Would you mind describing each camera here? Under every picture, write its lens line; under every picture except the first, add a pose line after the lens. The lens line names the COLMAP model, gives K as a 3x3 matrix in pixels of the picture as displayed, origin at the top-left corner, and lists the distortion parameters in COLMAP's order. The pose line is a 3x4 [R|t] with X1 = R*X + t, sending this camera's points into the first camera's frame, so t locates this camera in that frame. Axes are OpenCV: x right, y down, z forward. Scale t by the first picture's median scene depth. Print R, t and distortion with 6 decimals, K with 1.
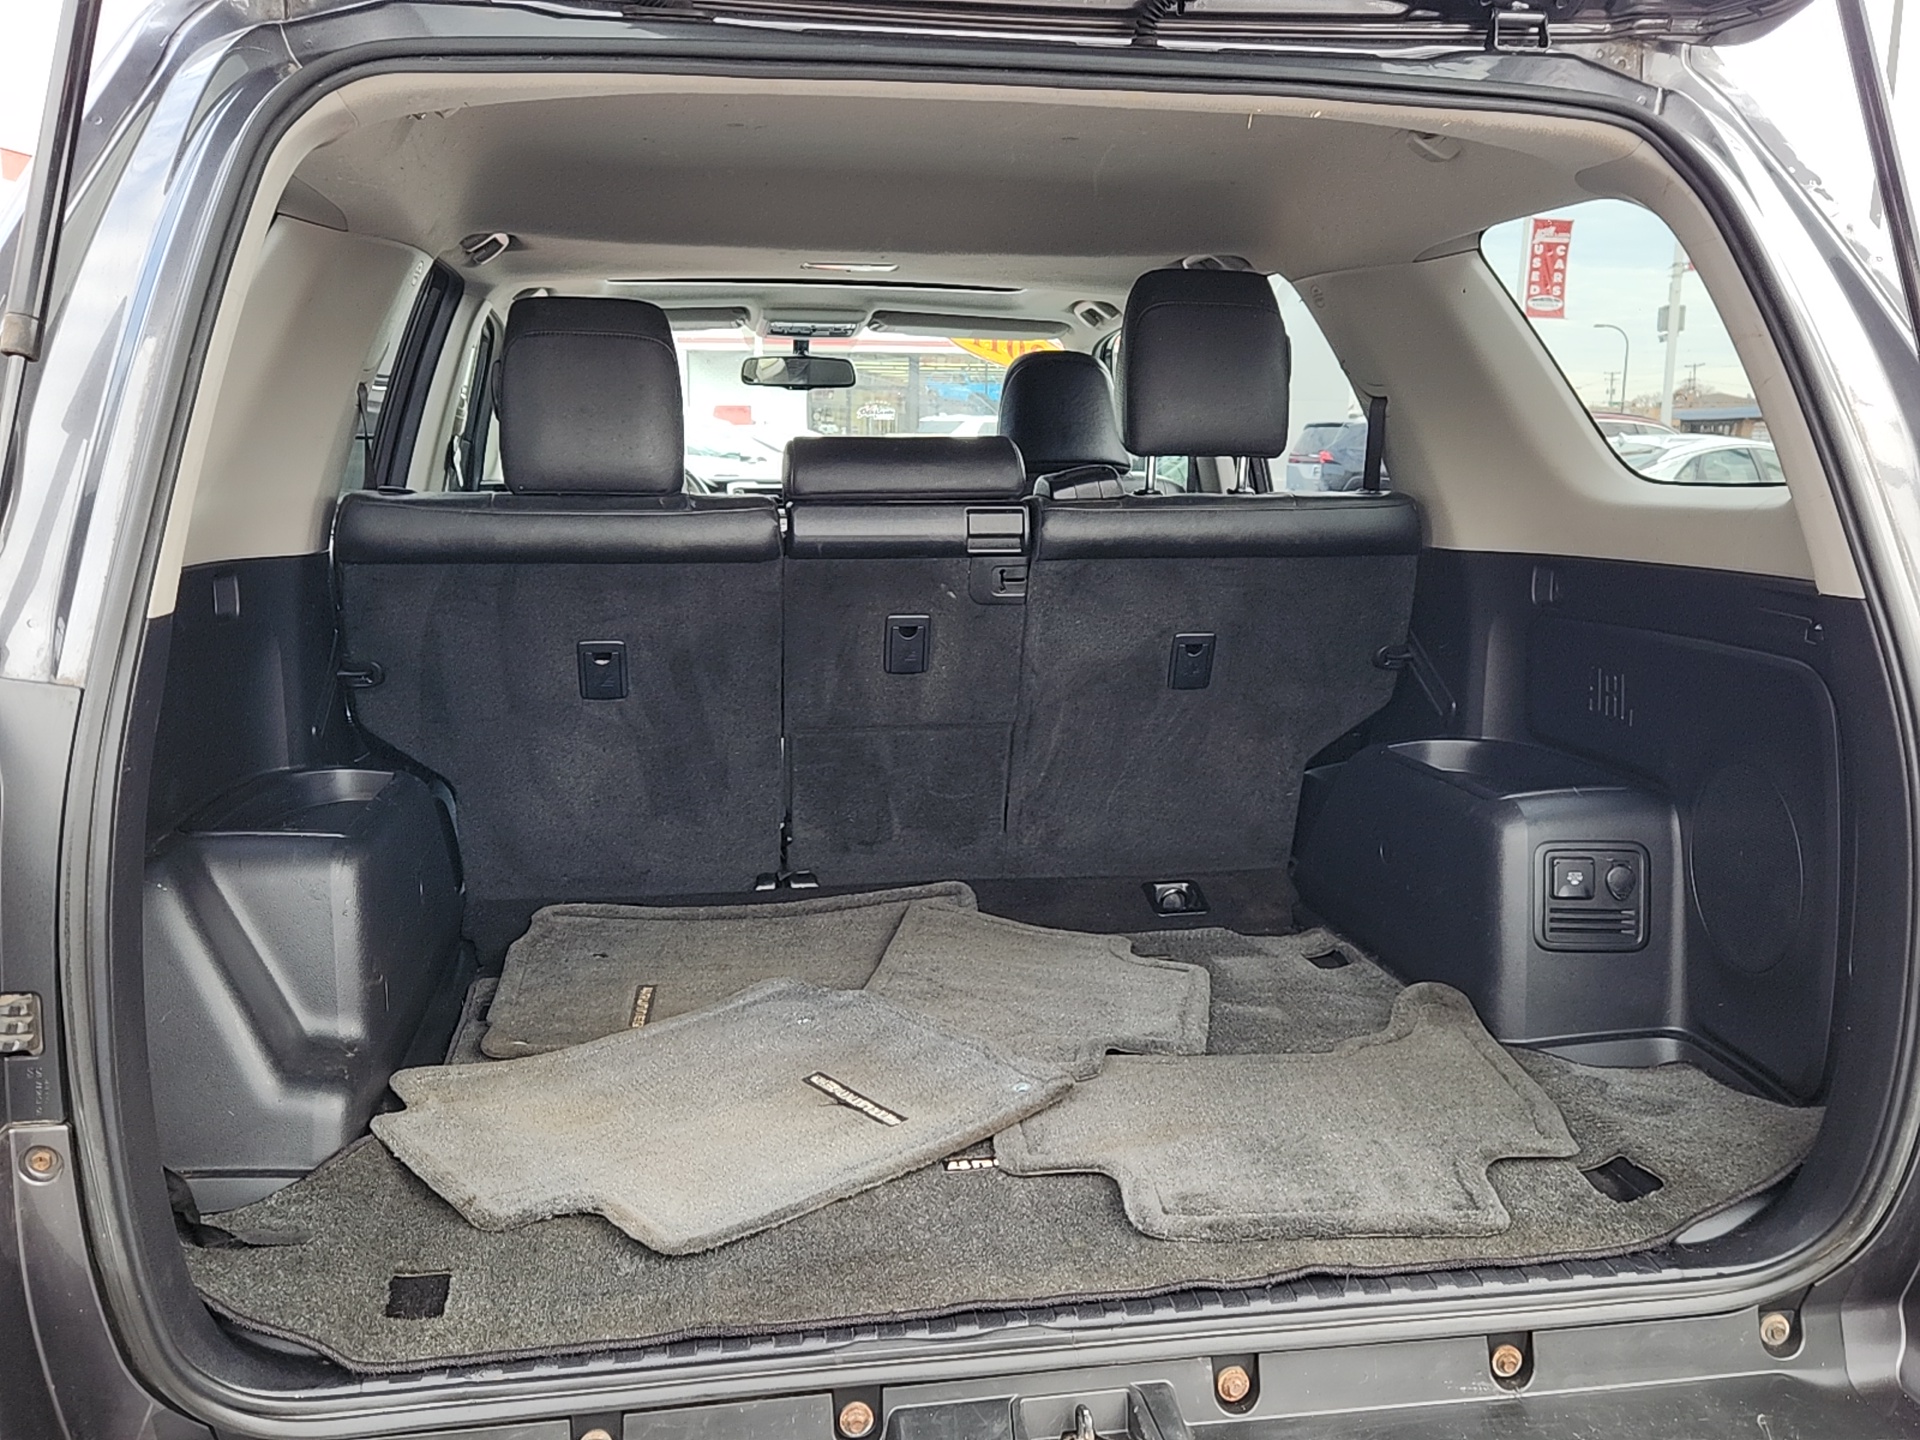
lens RADIAL K [[1670.8, 0, 949.9], [0, 1670.8, 733.1], [0, 0, 1]] dist [0.098076, -0.065809]
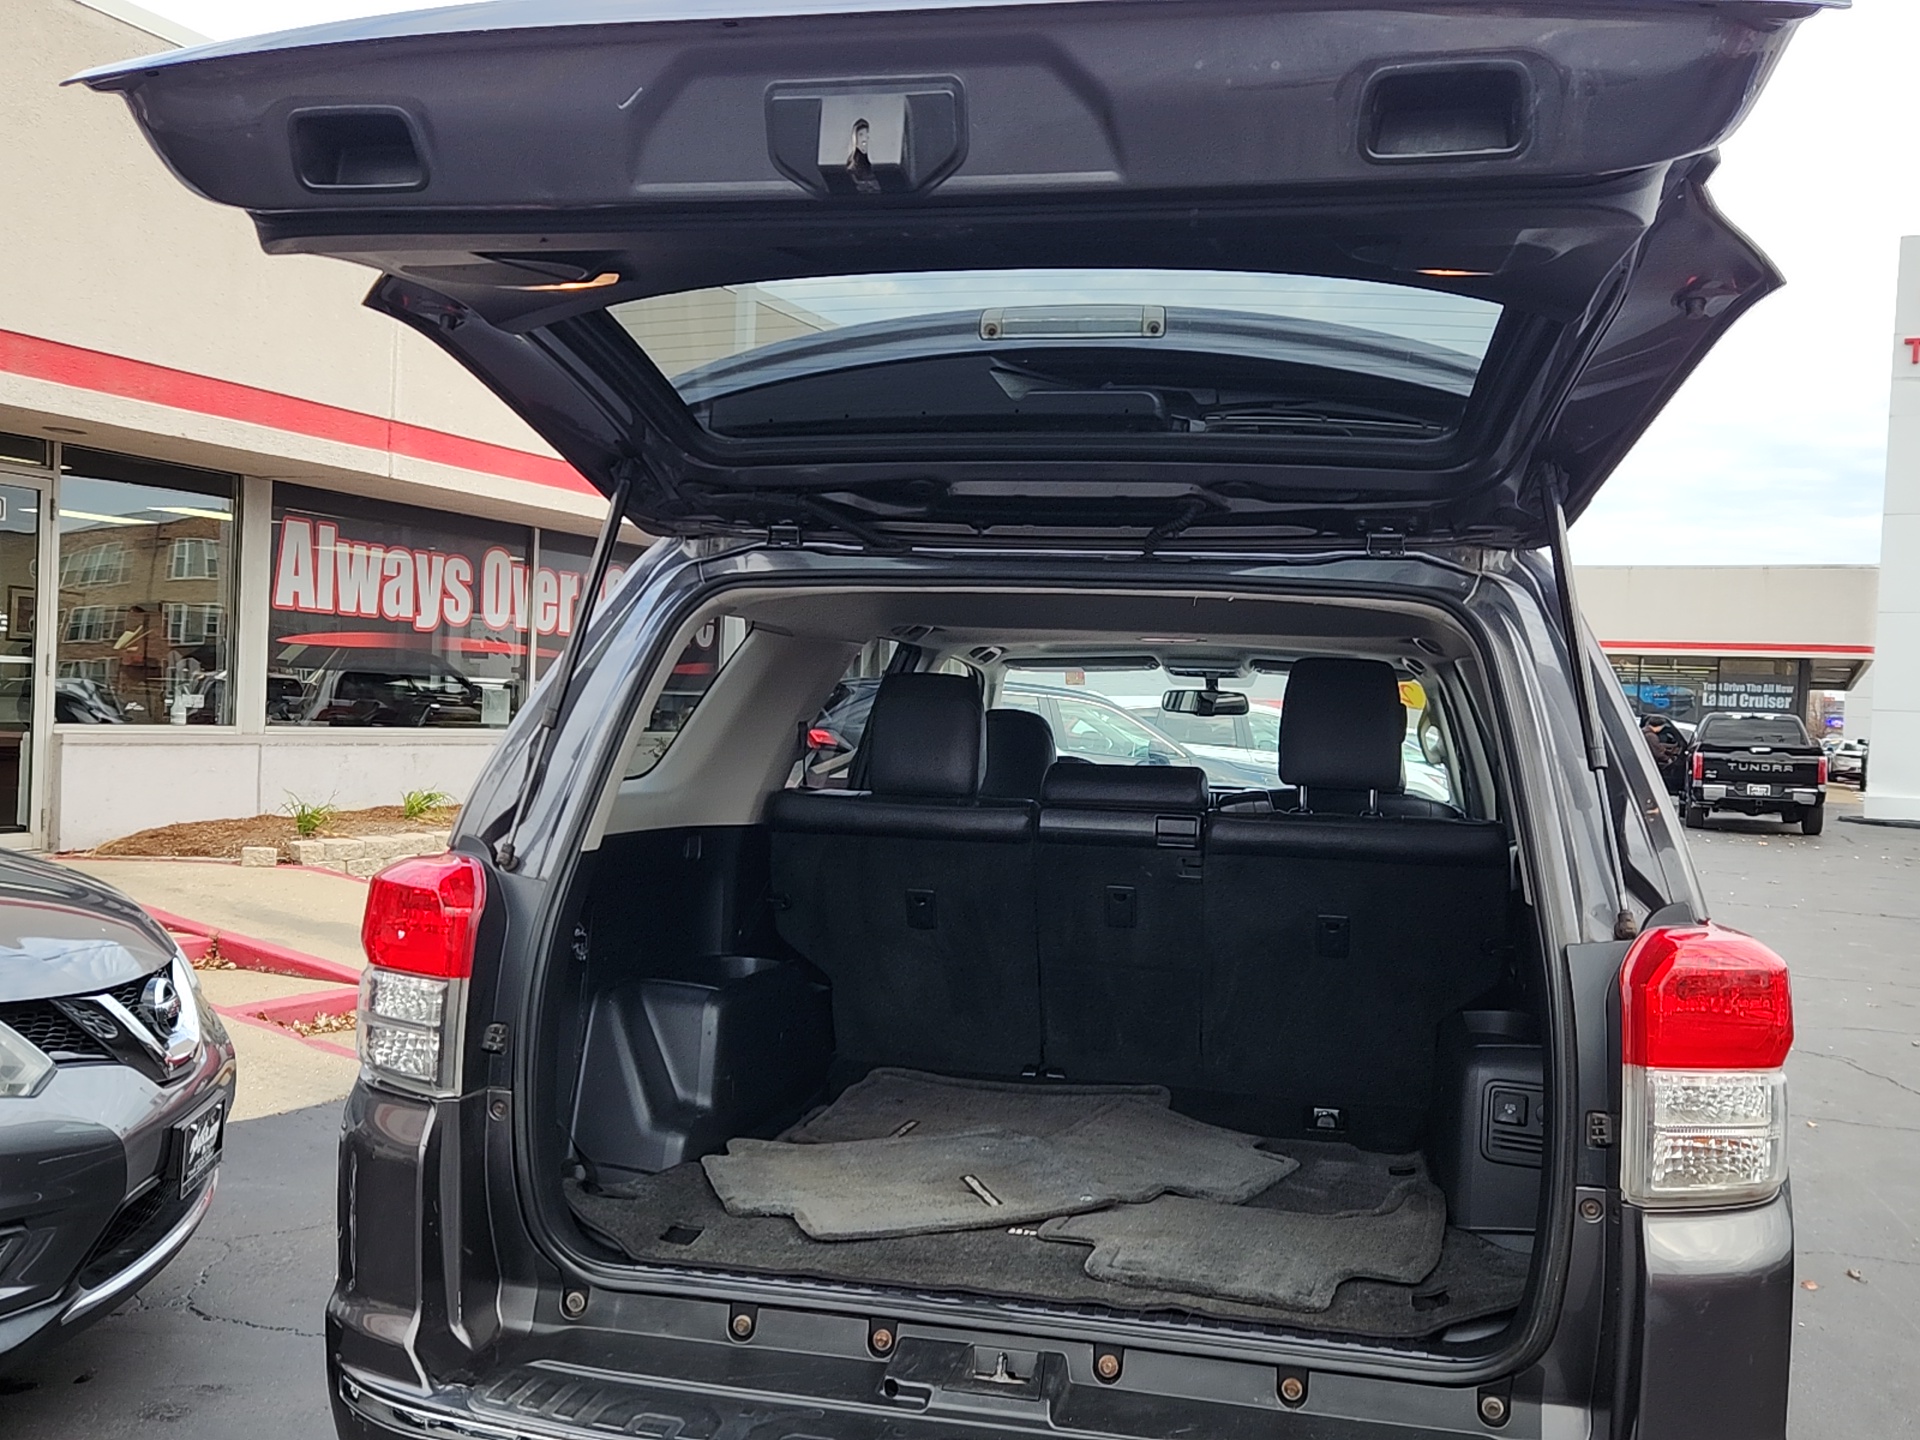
lens RADIAL K [[1670.8, 0, 970.8], [0, 1670.8, 722.1], [0, 0, 1]] dist [0.098076, -0.065809]
pose [[0.925441, 0.028697, -0.377802, 0.571123], [-0.095309, 0.982696, -0.158822, 0.045476], [0.366707, 0.182988, 0.912163, -0.562491]]
